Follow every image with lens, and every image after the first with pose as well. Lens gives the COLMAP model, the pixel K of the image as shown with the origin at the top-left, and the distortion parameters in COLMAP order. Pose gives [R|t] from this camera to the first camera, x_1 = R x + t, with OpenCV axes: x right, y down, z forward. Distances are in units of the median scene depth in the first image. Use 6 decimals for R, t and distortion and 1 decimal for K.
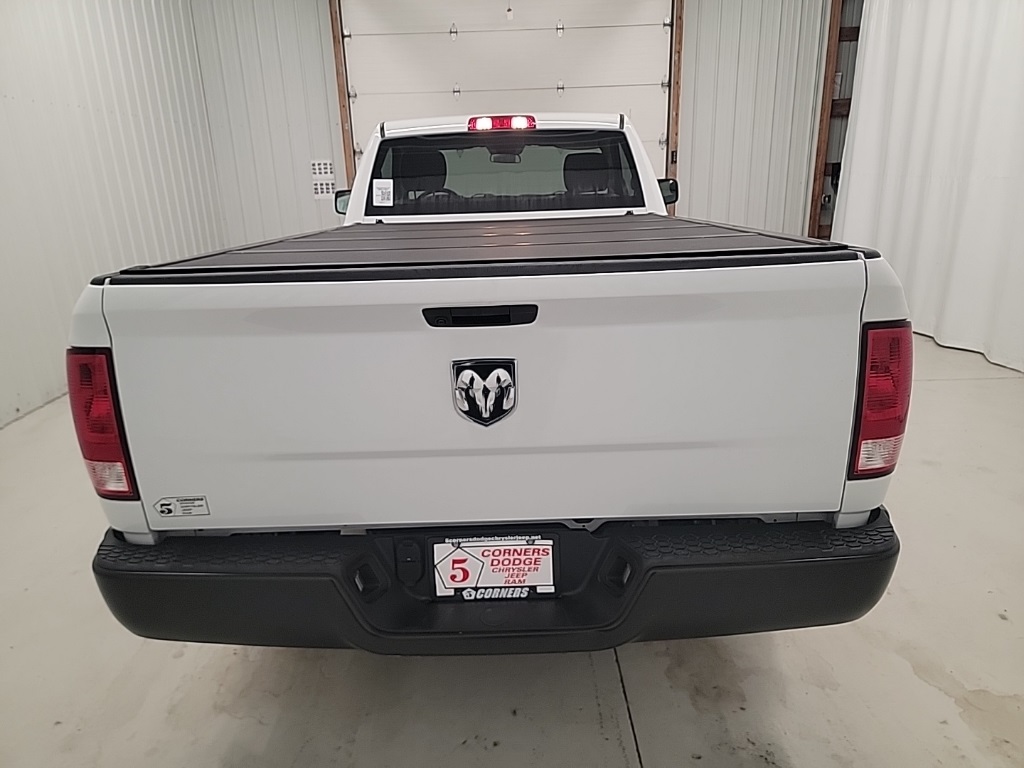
lens RADIAL K [[728.4, 0, 512.2], [0, 728.4, 393.2], [0, 0, 1]] dist [0.049066, -0.041628]
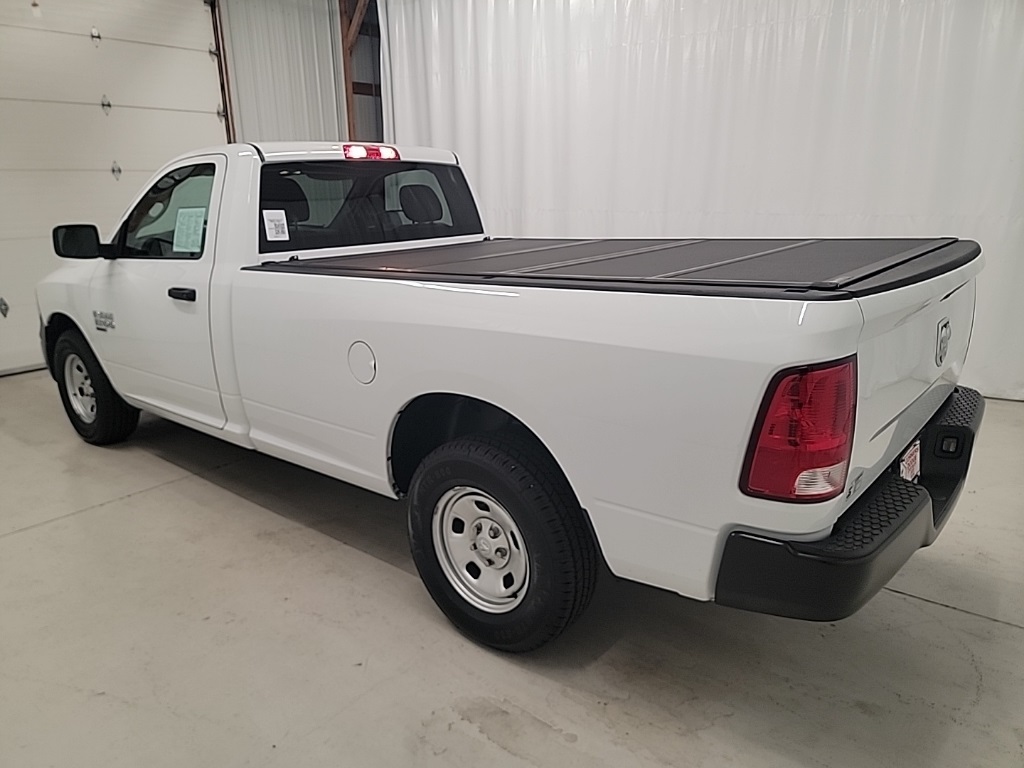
lens RADIAL K [[728.4, 0, 517.4], [0, 728.4, 385.2], [0, 0, 1]] dist [0.049066, -0.041628]
pose [[0.630857, -0.185820, 0.753319, -1.209846], [0.225573, 0.972886, 0.051077, -0.130465], [-0.742385, 0.137706, 0.655669, 0.459539]]
